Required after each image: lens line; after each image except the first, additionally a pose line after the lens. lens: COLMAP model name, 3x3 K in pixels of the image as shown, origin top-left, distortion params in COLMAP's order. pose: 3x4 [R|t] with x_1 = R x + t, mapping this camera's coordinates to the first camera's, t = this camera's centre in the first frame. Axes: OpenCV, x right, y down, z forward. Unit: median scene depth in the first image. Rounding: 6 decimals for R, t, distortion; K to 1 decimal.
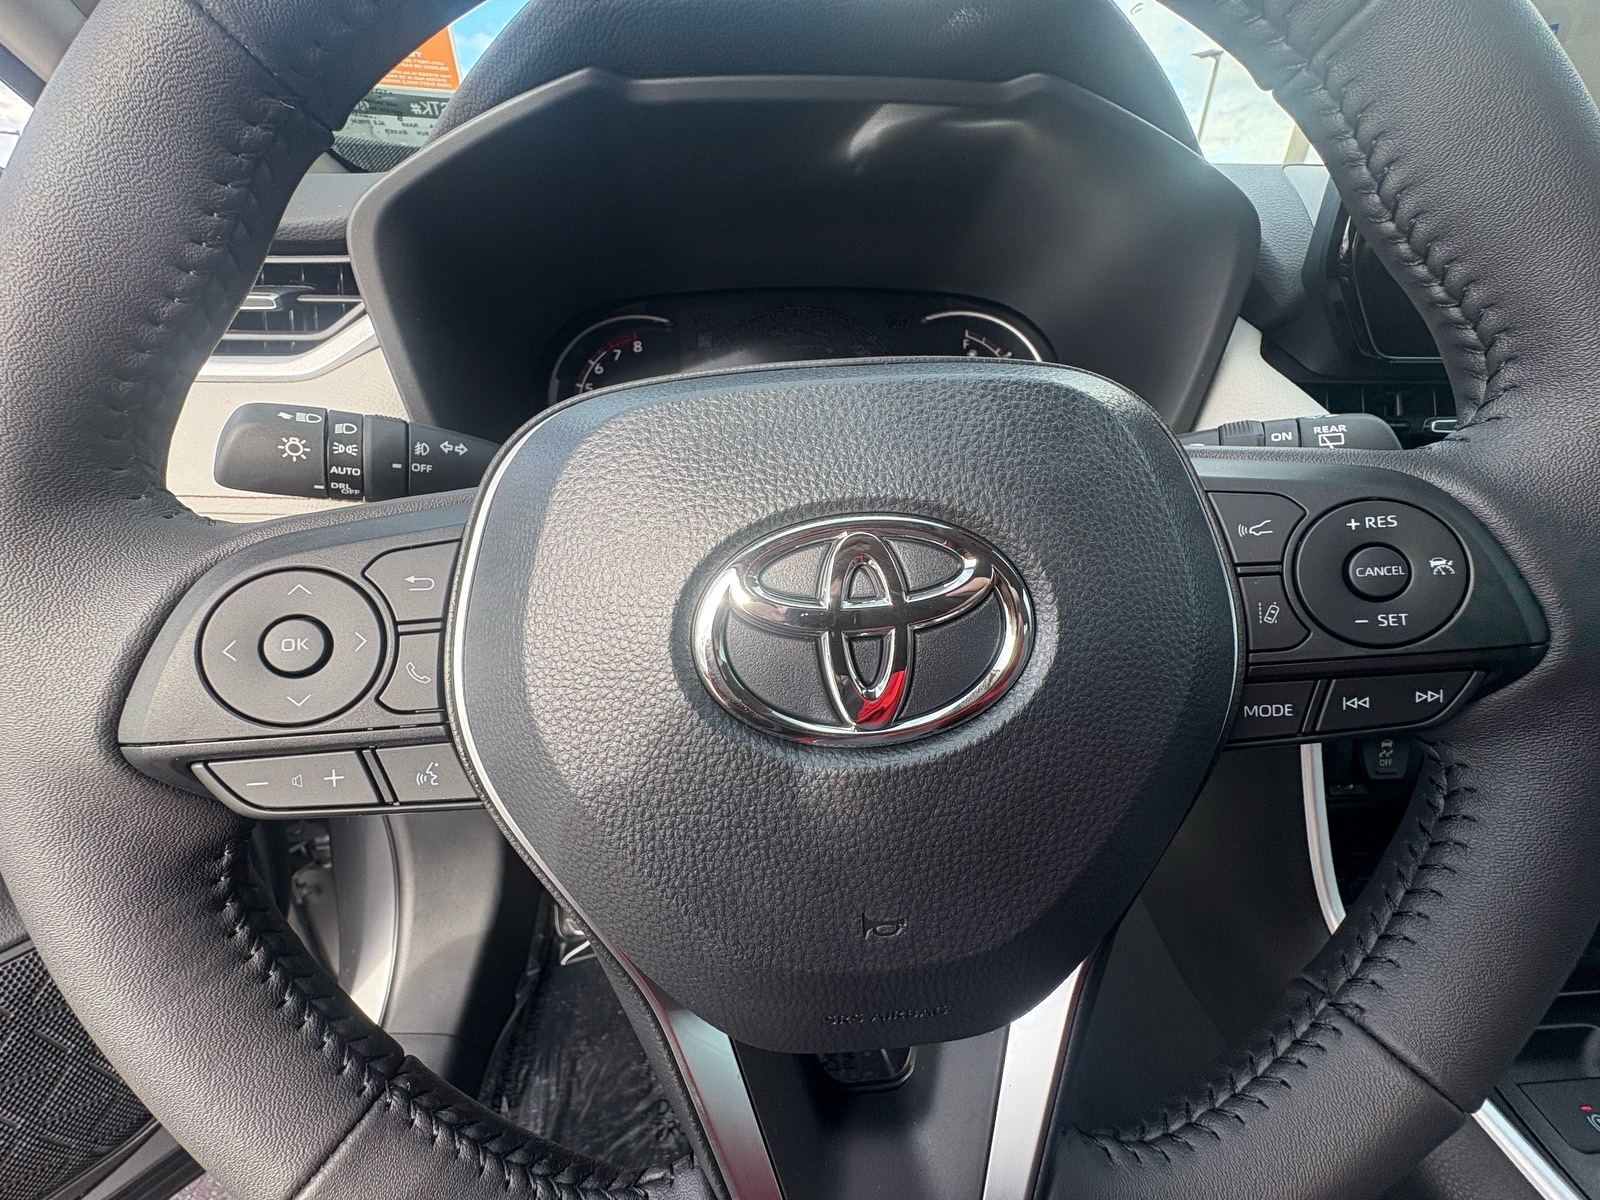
lens RADIAL K [[636.8, 0, 802.1], [0, 636.8, 607.3], [0, 0, 1]] dist [0.011973, 0.000153]
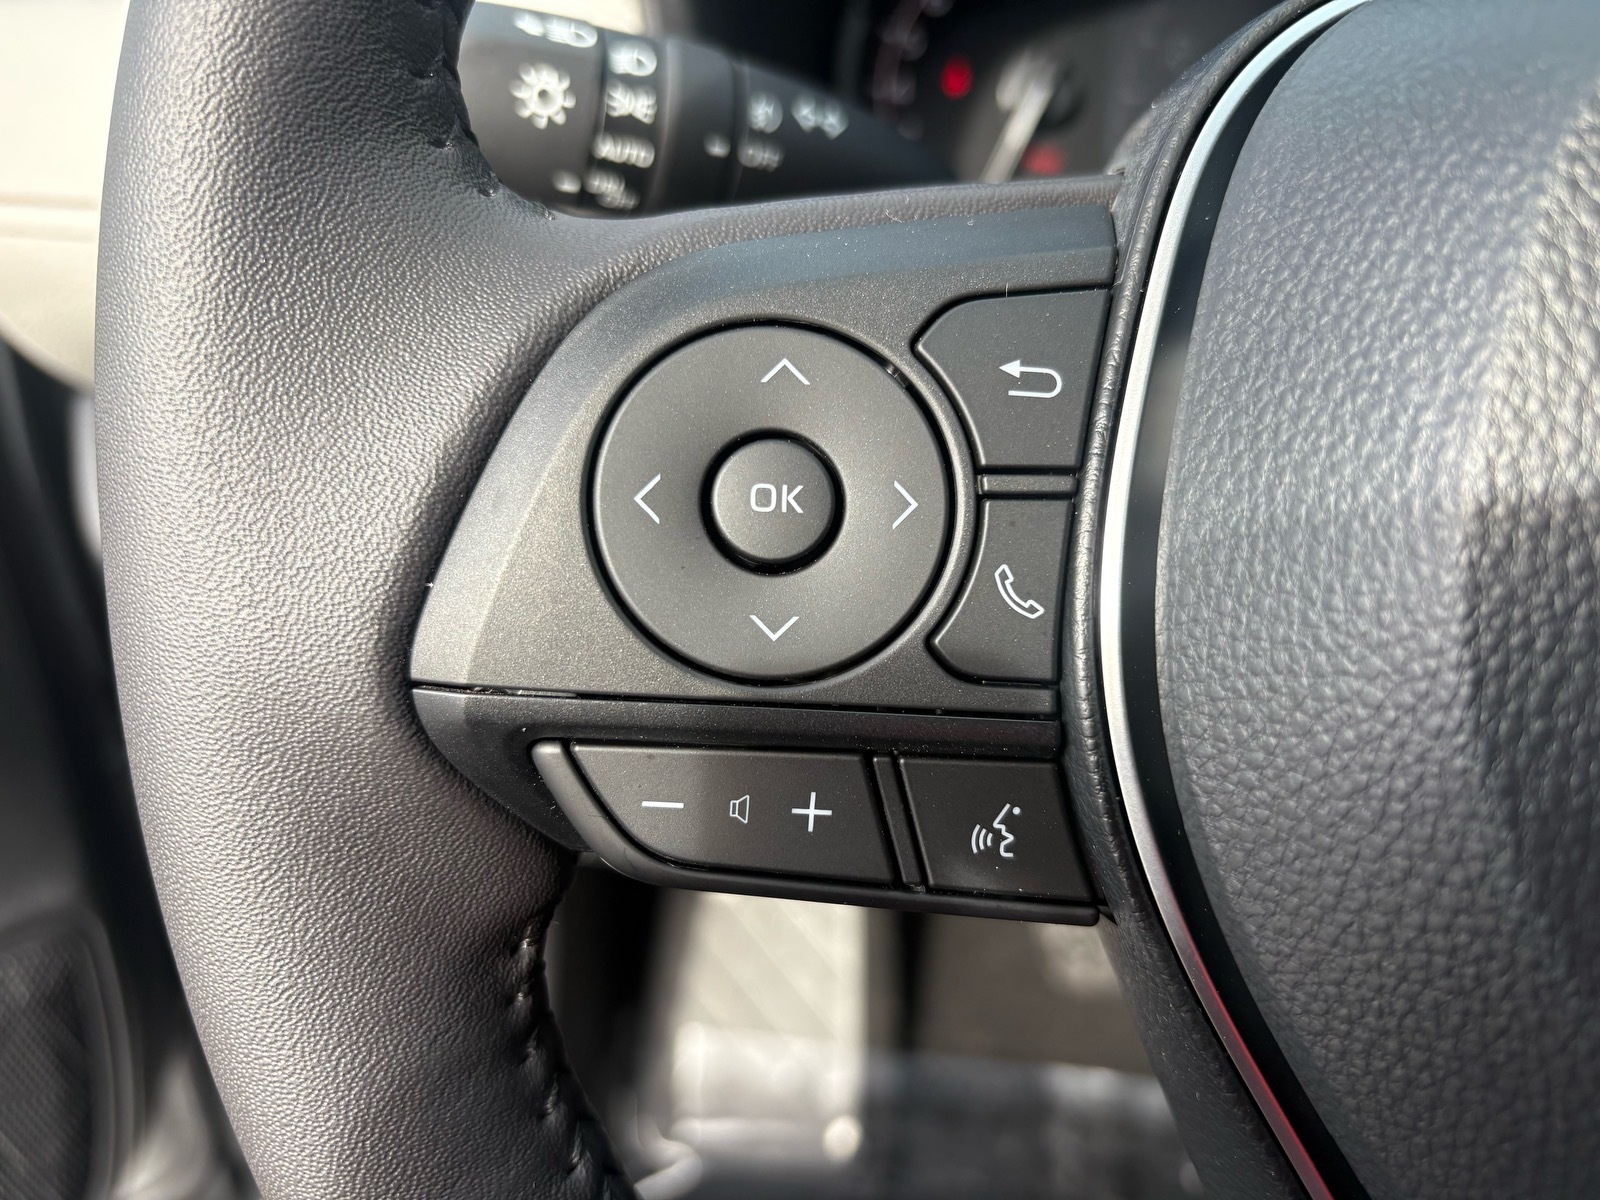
lens RADIAL K [[1222.7, 0, 790.2], [0, 1222.7, 597.5], [0, 0, 1]] dist [0.035118, -0.051787]
pose [[0.982859, 0.098330, -0.155948, -0.632465], [-0.091151, 0.994449, 0.052554, 0.079073], [0.160250, -0.037439, 0.986366, 0.182171]]
